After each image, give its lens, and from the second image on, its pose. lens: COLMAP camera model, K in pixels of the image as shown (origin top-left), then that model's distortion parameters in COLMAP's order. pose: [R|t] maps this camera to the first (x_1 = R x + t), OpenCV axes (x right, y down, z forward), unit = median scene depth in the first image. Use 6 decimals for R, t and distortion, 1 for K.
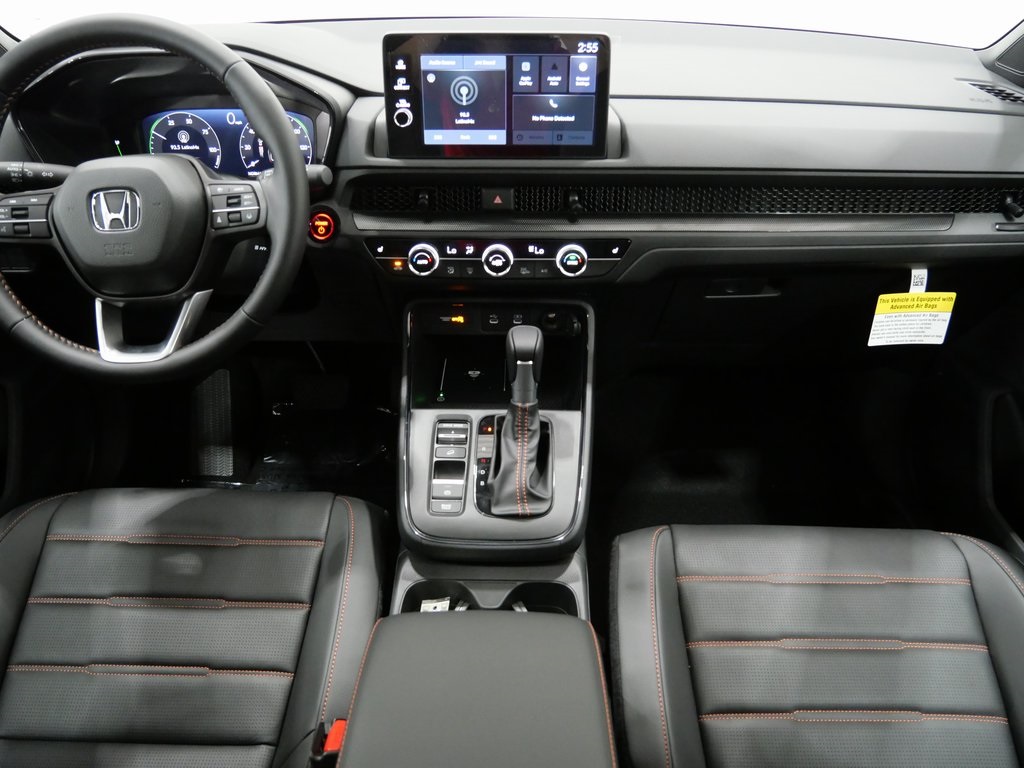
lens RADIAL K [[729.4, 0, 512.0], [0, 729.4, 384.0], [0, 0, 1]] dist [-0.002662, -0.000176]
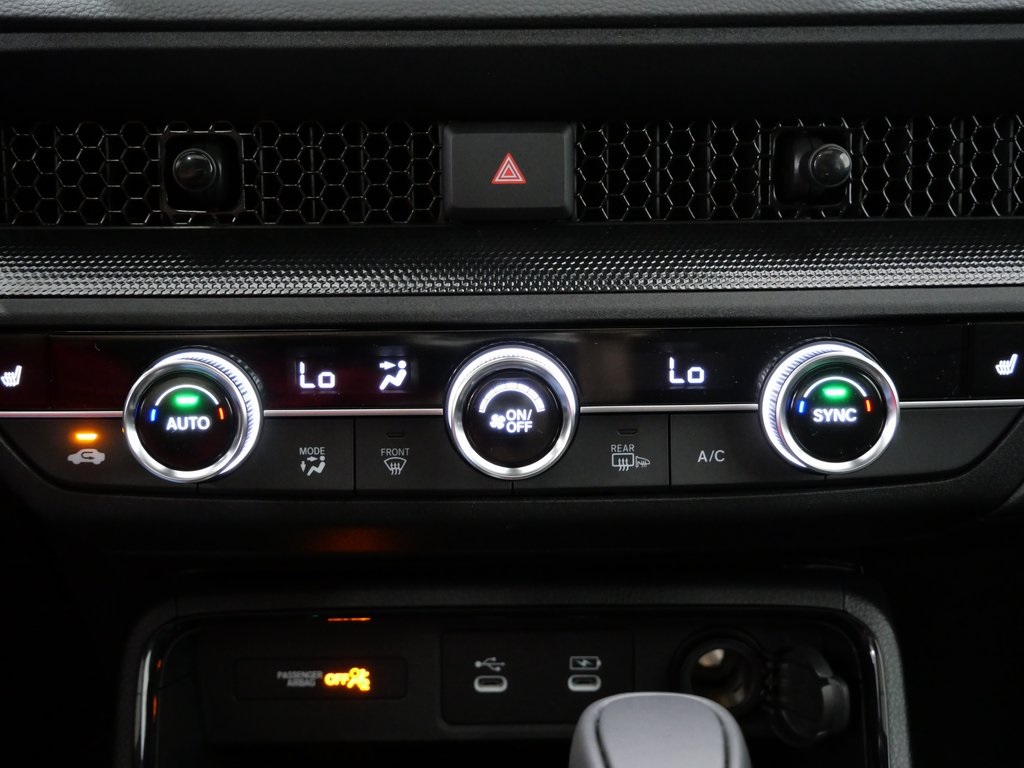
lens RADIAL K [[1471.0, 0, 512.0], [0, 1471.0, 384.0], [0, 0, 1]] dist [0.009820, -0.023945]
pose [[0.999692, -0.018085, 0.016966, -0.027571], [0.022287, 0.955240, -0.294991, -0.039189], [-0.010872, 0.295279, 0.955349, 0.544042]]
